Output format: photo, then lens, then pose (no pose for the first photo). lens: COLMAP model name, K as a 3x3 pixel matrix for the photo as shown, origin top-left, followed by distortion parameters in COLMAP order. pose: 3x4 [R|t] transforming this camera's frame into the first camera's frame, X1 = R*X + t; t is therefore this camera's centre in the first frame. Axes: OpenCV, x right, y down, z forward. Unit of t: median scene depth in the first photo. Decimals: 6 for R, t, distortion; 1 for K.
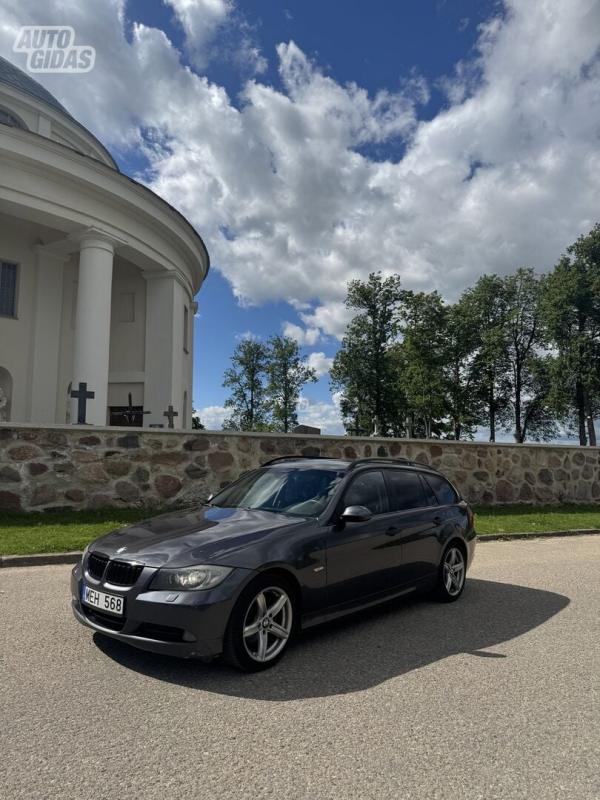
lens RADIAL K [[570.3, 0, 300.0], [0, 570.3, 400.0], [0, 0, 1]] dist [0.080554, -0.087241]
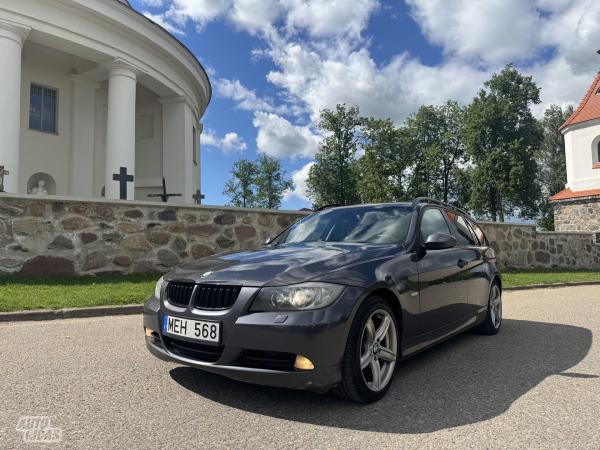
lens RADIAL K [[427.7, 0, 300.0], [0, 427.7, 225.0], [0, 0, 1]] dist [0.080554, -0.087241]
pose [[0.998557, -0.020802, 0.049501, -0.073742], [0.018750, 0.998960, 0.041556, 0.058716], [-0.050314, -0.040568, 0.997909, 0.121077]]
